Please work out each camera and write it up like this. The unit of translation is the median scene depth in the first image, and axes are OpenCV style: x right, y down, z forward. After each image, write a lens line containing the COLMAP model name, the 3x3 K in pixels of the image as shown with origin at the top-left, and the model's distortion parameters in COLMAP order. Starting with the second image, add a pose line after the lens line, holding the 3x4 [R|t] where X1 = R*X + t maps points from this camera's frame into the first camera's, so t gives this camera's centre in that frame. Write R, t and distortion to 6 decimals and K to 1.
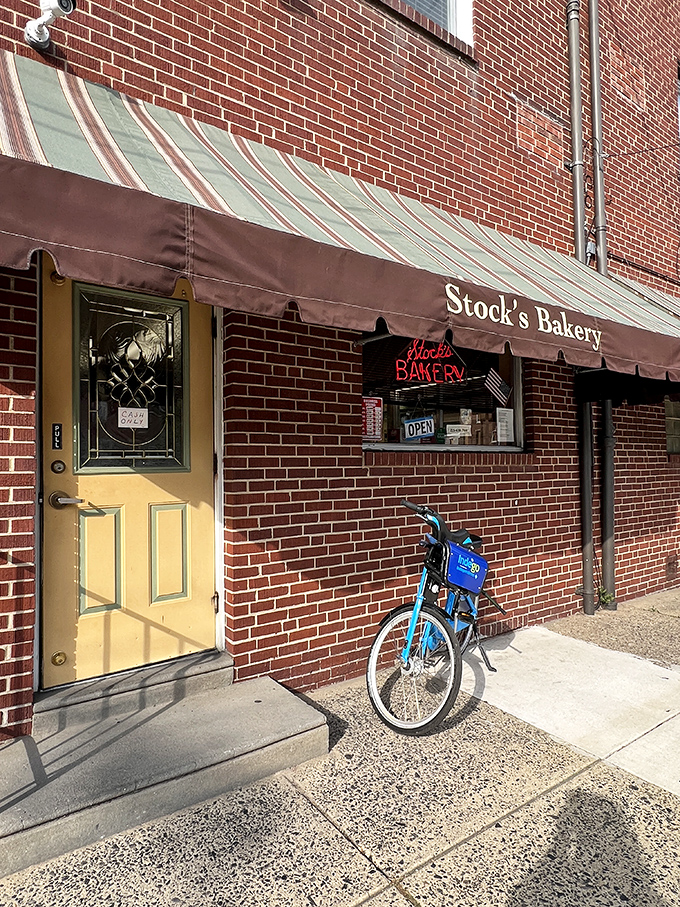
lens RADIAL K [[707.5, 0, 340.0], [0, 707.5, 453.5], [0, 0, 1]] dist [0.030130, -0.007442]
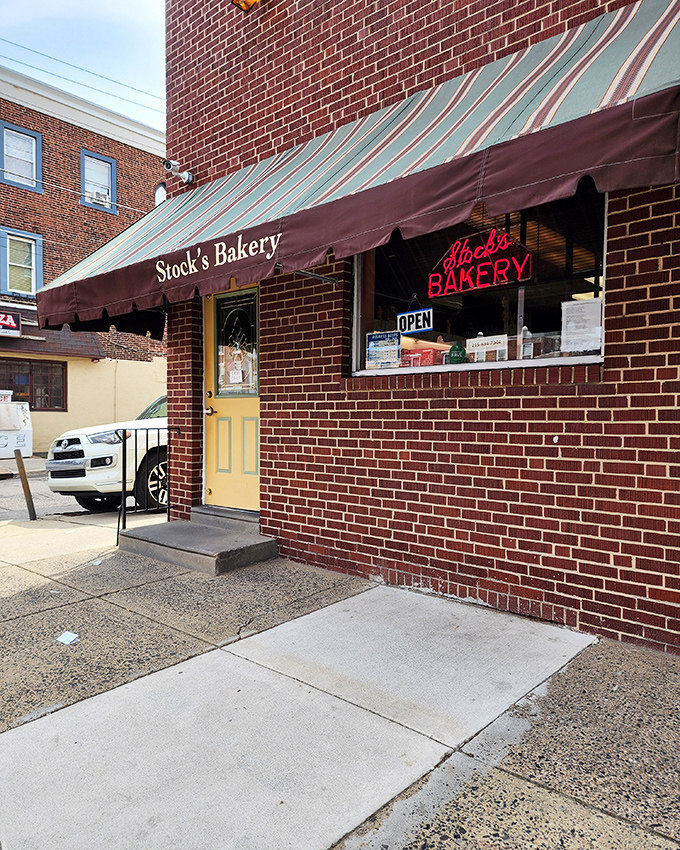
lens RADIAL K [[583.0, 0, 339.6], [0, 583.0, 392.8], [0, 0, 1]] dist [0.032998, -0.000262]
pose [[0.101165, 0.008310, -0.994835, 1.019160], [0.050079, 0.998655, 0.013434, 0.008480], [0.993608, -0.051180, 0.100613, 0.958123]]
